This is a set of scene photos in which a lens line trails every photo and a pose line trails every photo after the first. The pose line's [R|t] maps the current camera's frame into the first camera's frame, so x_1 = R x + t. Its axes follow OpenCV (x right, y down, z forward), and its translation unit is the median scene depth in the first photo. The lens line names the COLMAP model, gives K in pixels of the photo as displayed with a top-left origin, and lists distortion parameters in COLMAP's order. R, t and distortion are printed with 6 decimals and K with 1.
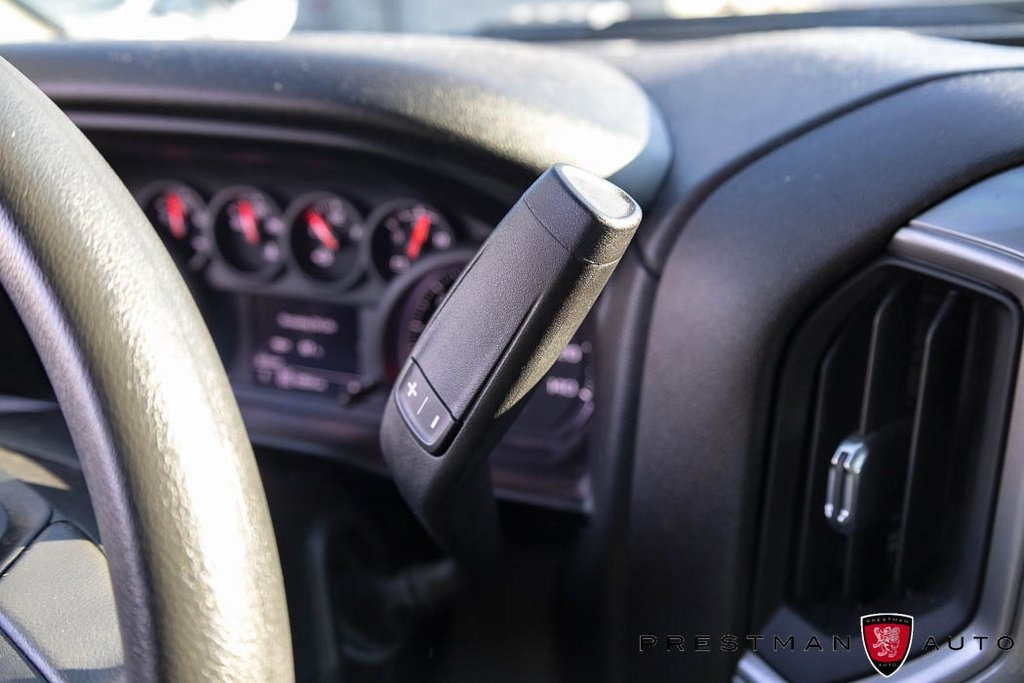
lens RADIAL K [[901.4, 0, 512.0], [0, 901.4, 341.5], [0, 0, 1]] dist [0.002273, 0.002530]
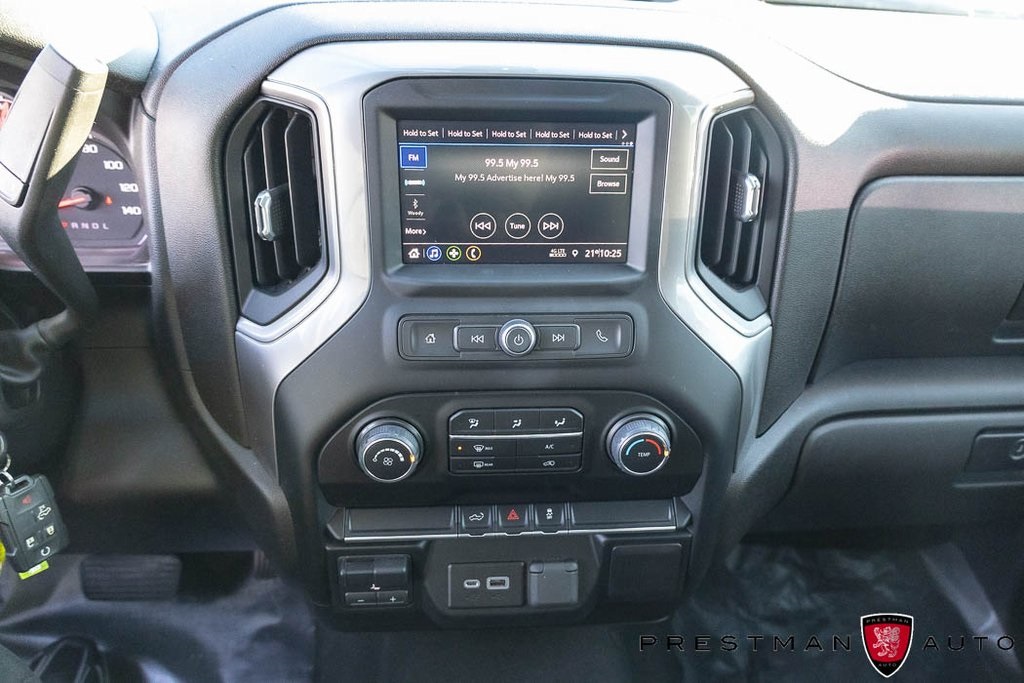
lens RADIAL K [[730.7, 0, 512.0], [0, 730.7, 341.5], [0, 0, 1]] dist [0.002281, -0.000386]
pose [[0.900393, -0.162617, 0.403545, 0.159363], [0.111472, 0.982788, 0.147317, 0.255632], [-0.420555, -0.087659, 0.903022, -0.738715]]
